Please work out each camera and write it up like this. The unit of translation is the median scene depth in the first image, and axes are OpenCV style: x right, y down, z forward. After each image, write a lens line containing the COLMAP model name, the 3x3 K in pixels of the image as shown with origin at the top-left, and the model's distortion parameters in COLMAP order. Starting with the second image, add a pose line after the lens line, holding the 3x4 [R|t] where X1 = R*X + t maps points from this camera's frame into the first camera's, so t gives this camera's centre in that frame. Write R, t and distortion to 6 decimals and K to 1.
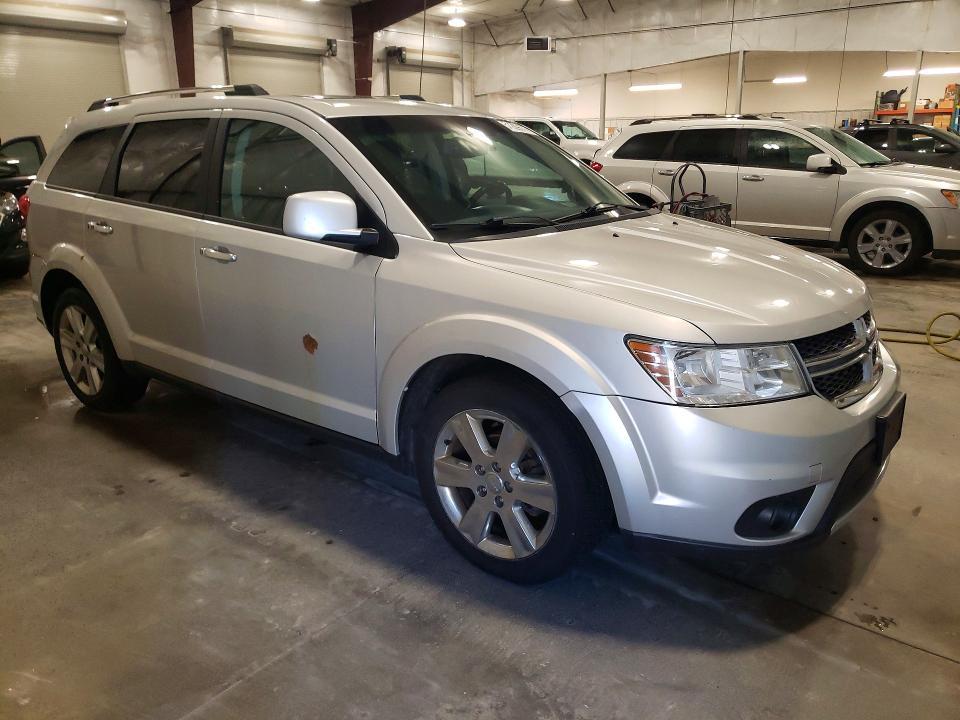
lens RADIAL K [[744.0, 0, 488.3], [0, 744.0, 364.1], [0, 0, 1]] dist [0.012422, 0.006650]
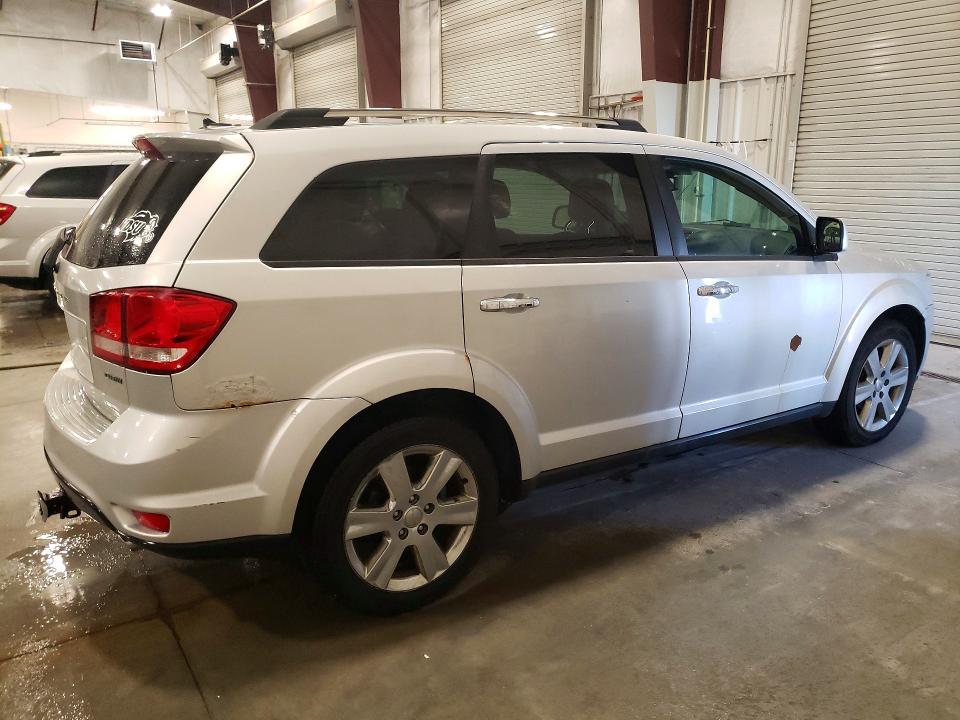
lens RADIAL K [[744.0, 0, 488.3], [0, 744.0, 364.1], [0, 0, 1]] dist [0.012422, 0.006650]
pose [[0.305417, -0.219390, 0.926601, -1.335324], [0.263075, 0.954663, 0.139322, -0.258150], [-0.915157, 0.201214, 0.349286, 0.898435]]
